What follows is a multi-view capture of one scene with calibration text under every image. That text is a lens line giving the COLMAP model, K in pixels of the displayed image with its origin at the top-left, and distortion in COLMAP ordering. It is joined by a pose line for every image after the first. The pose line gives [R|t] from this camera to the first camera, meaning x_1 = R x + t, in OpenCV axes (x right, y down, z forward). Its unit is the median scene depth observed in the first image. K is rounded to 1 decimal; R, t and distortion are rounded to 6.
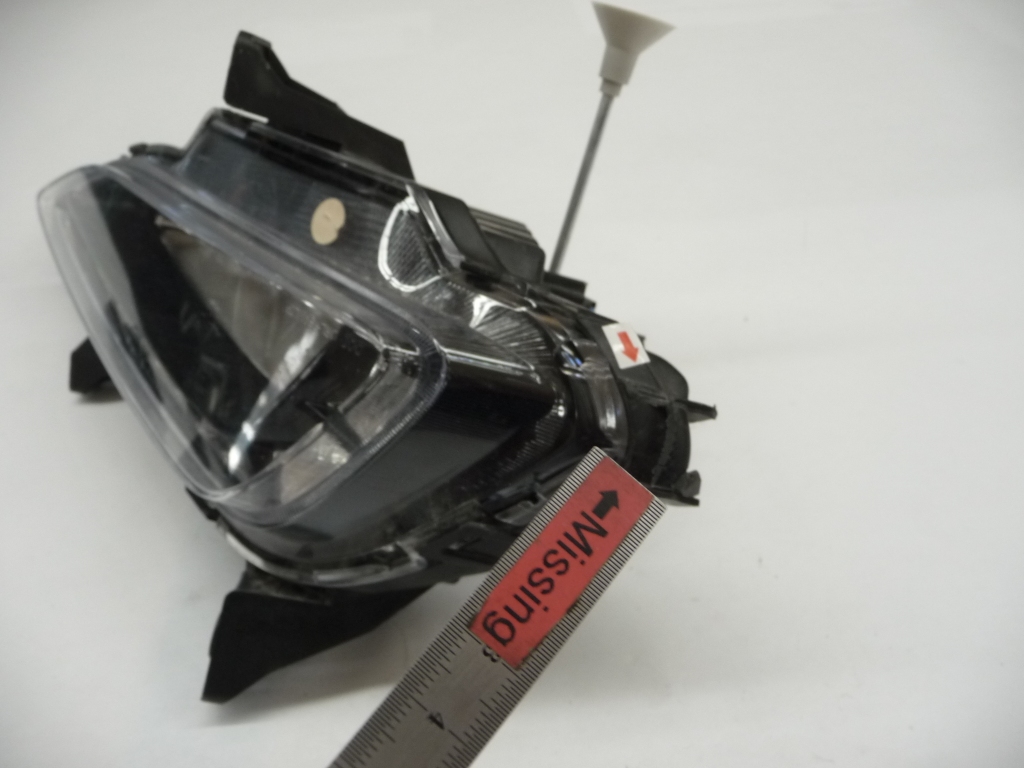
lens RADIAL K [[866.2, 0, 511.1], [0, 866.2, 384.4], [0, 0, 1]] dist [-0.052326, -0.007273]
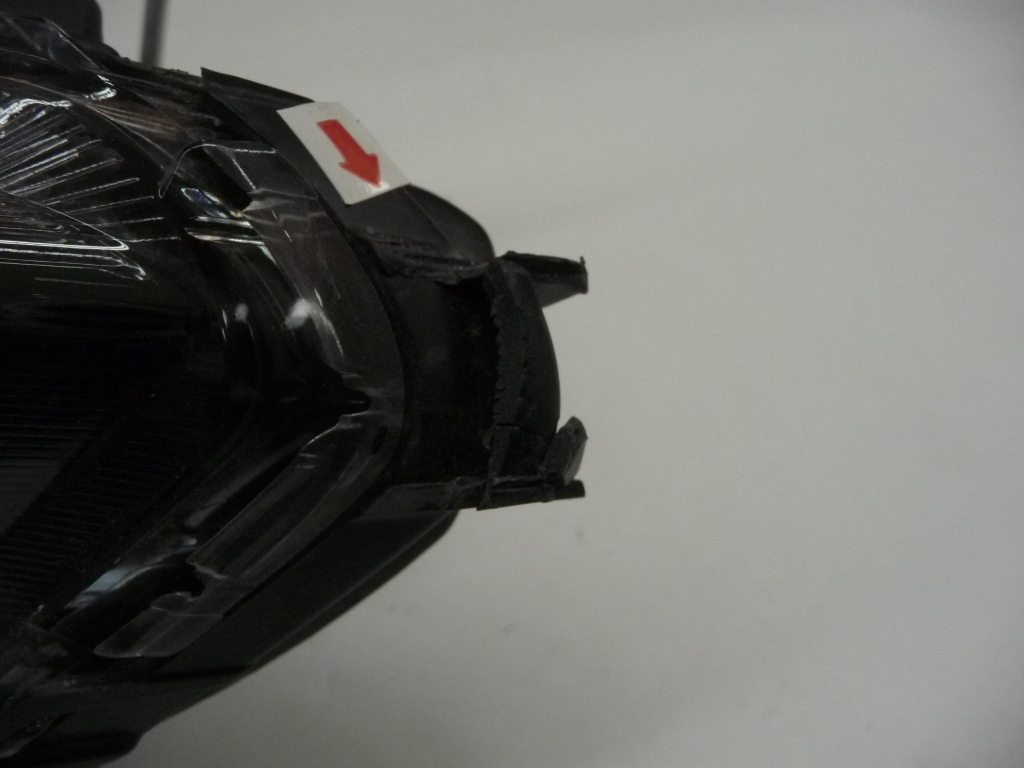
lens RADIAL K [[866.2, 0, 508.7], [0, 866.2, 379.3], [0, 0, 1]] dist [-0.052326, -0.007273]
pose [[0.896554, -0.206564, 0.391818, 0.023321], [0.186931, 0.978416, 0.088081, 0.037762], [-0.401556, -0.005726, 0.915817, 0.613211]]
